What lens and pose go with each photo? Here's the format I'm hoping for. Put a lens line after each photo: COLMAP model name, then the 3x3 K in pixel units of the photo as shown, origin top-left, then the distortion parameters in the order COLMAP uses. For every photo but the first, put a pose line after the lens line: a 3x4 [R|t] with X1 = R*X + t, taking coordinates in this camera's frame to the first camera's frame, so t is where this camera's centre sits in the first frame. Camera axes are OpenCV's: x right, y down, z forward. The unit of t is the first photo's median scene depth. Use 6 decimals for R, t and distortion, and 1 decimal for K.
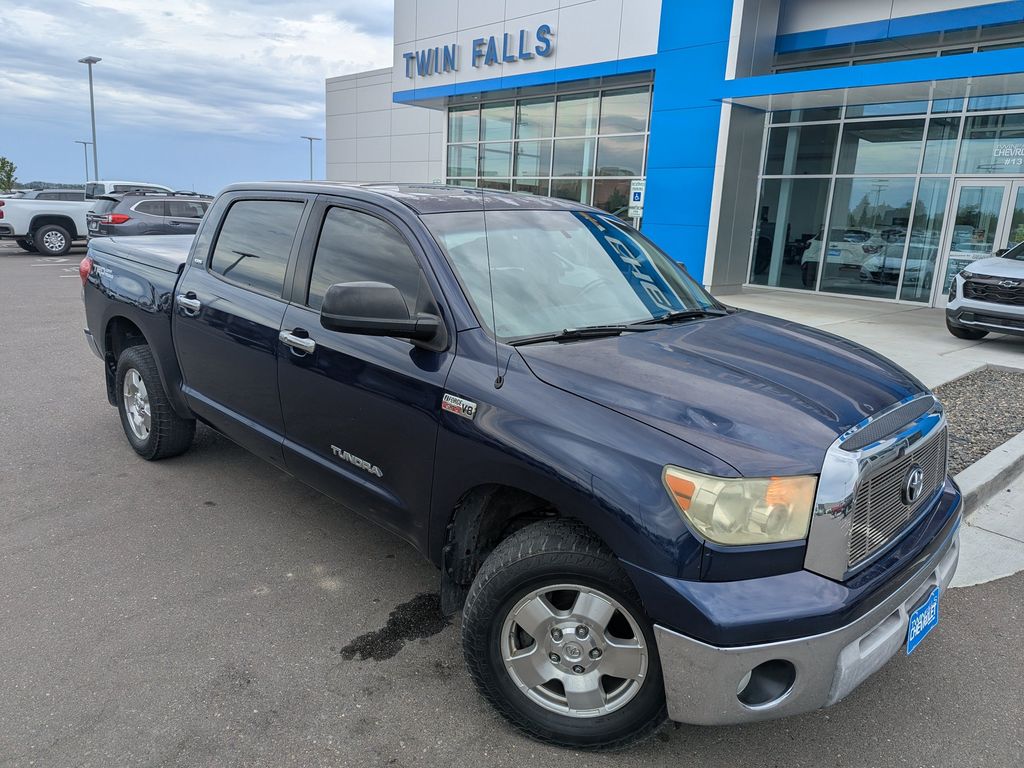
lens RADIAL K [[728.9, 0, 515.8], [0, 728.9, 372.3], [0, 0, 1]] dist [0.066057, -0.054823]
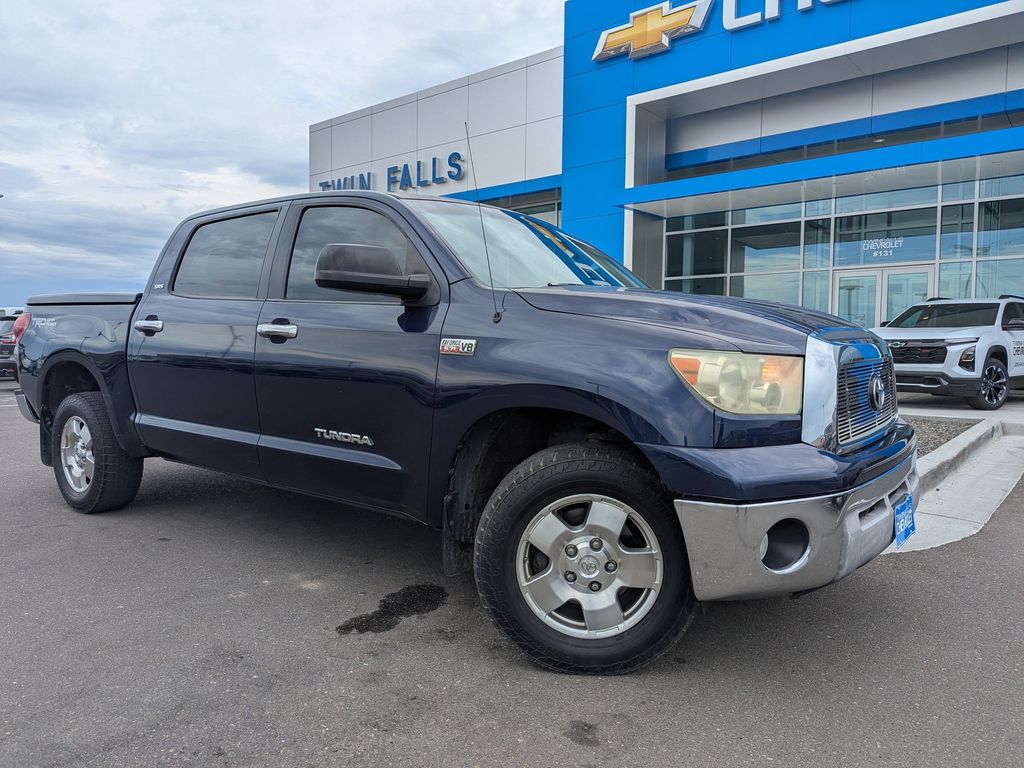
lens RADIAL K [[728.9, 0, 515.8], [0, 728.9, 372.3], [0, 0, 1]] dist [0.066057, -0.054823]
pose [[0.991646, -0.044653, 0.121012, -0.104193], [0.065357, 0.982761, -0.172941, 0.225962], [-0.111204, 0.179406, 0.977470, -0.015674]]
